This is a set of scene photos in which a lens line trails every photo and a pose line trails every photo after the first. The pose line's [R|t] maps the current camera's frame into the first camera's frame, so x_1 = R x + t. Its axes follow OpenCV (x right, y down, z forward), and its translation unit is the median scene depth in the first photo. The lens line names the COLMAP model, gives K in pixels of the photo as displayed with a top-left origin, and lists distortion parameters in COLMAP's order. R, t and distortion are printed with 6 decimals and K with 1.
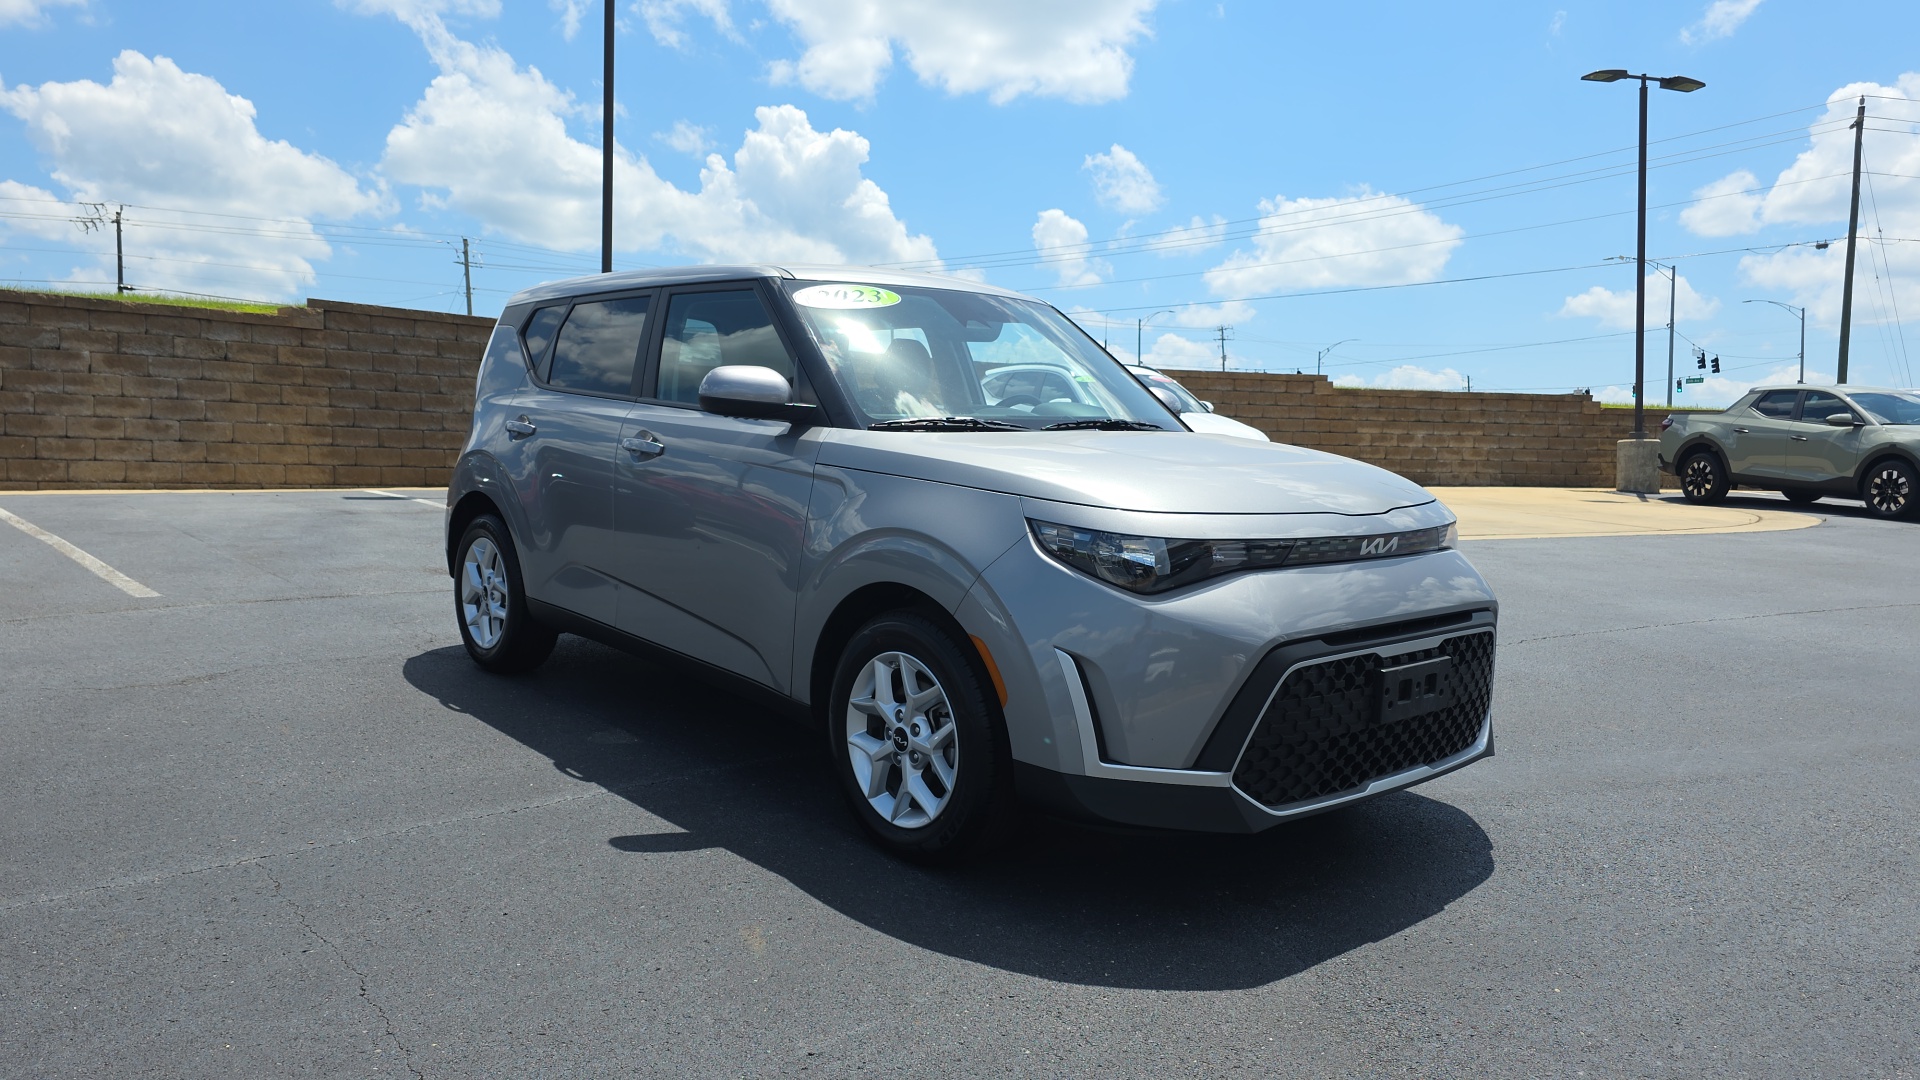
lens RADIAL K [[1338.0, 0, 908.9], [0, 1338.0, 544.4], [0, 0, 1]] dist [0.060498, -0.053114]
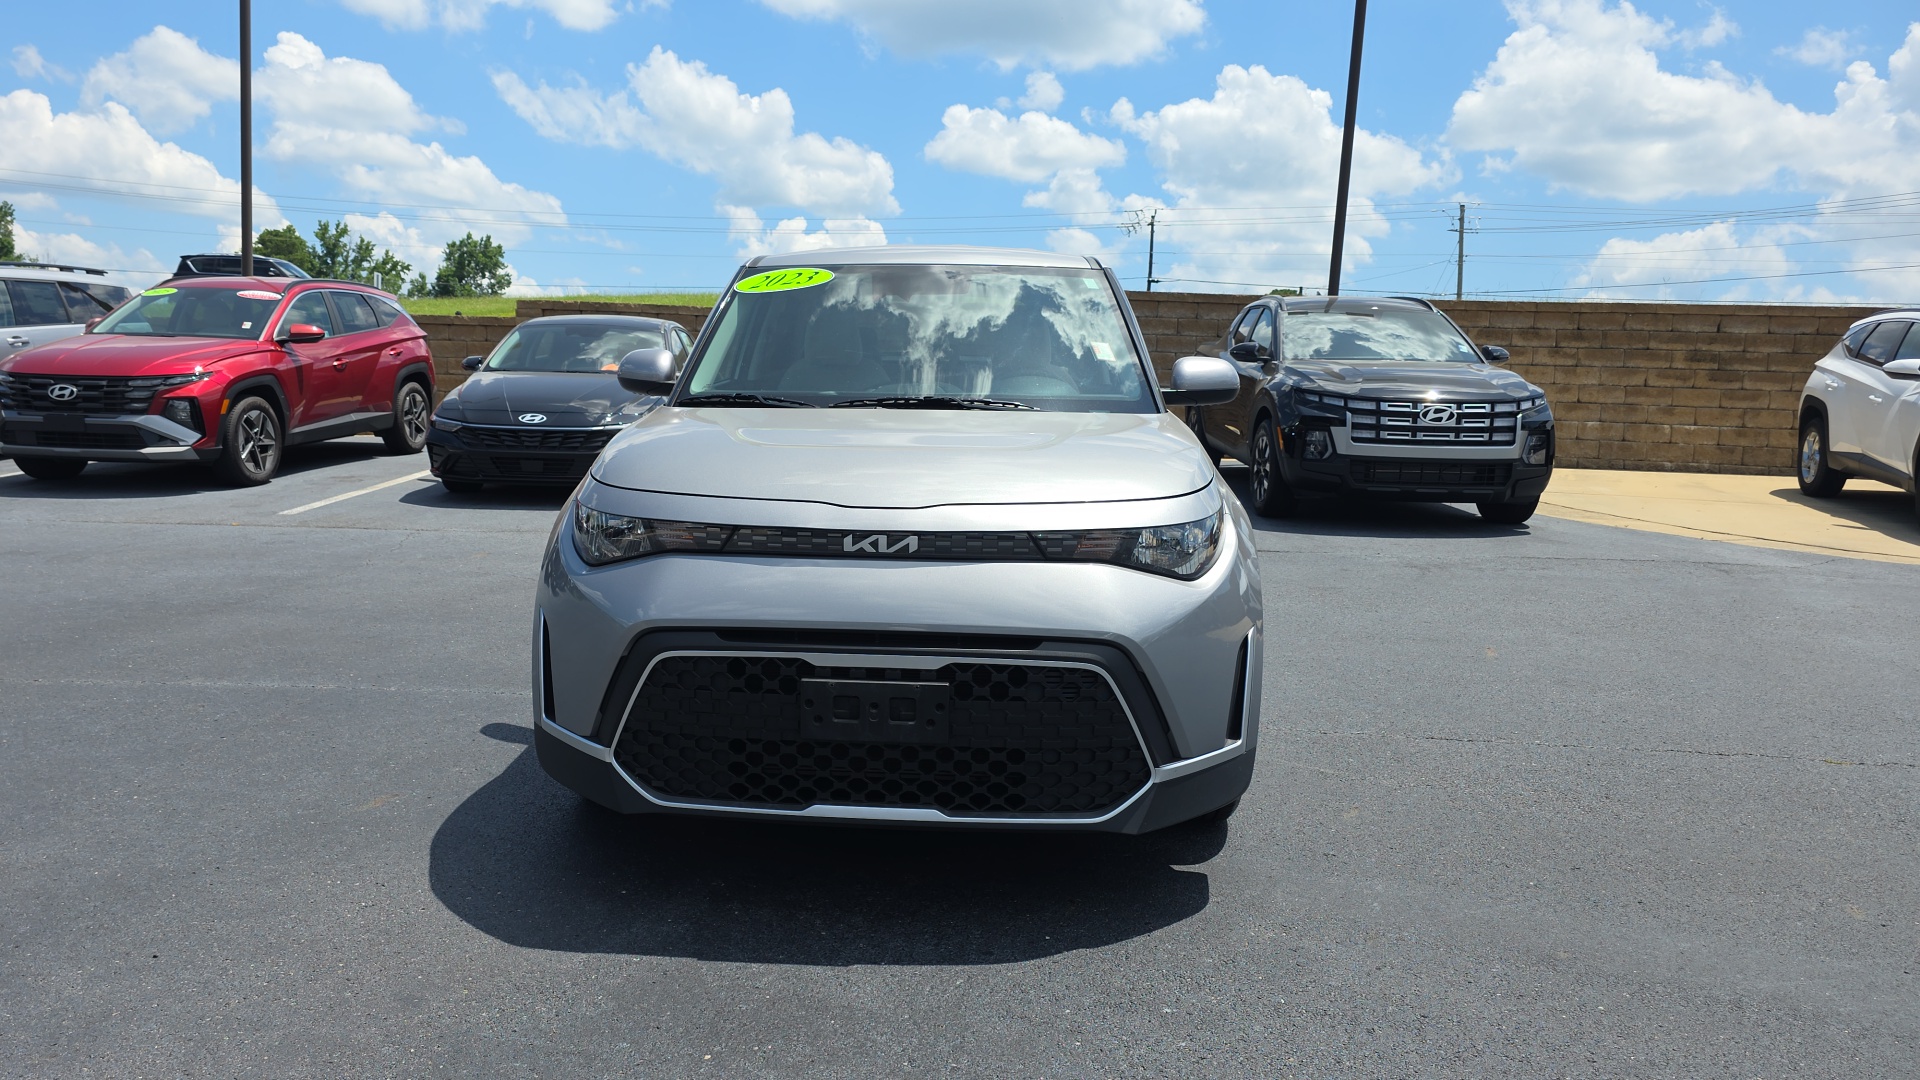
lens RADIAL K [[1373.5, 0, 958.5], [0, 1373.5, 534.3], [0, 0, 1]] dist [0.056620, -0.066333]
pose [[0.692401, 0.073180, -0.717792, 0.116867], [-0.065654, 0.997106, 0.038325, -0.004894], [0.718520, 0.020589, 0.695202, 0.046942]]
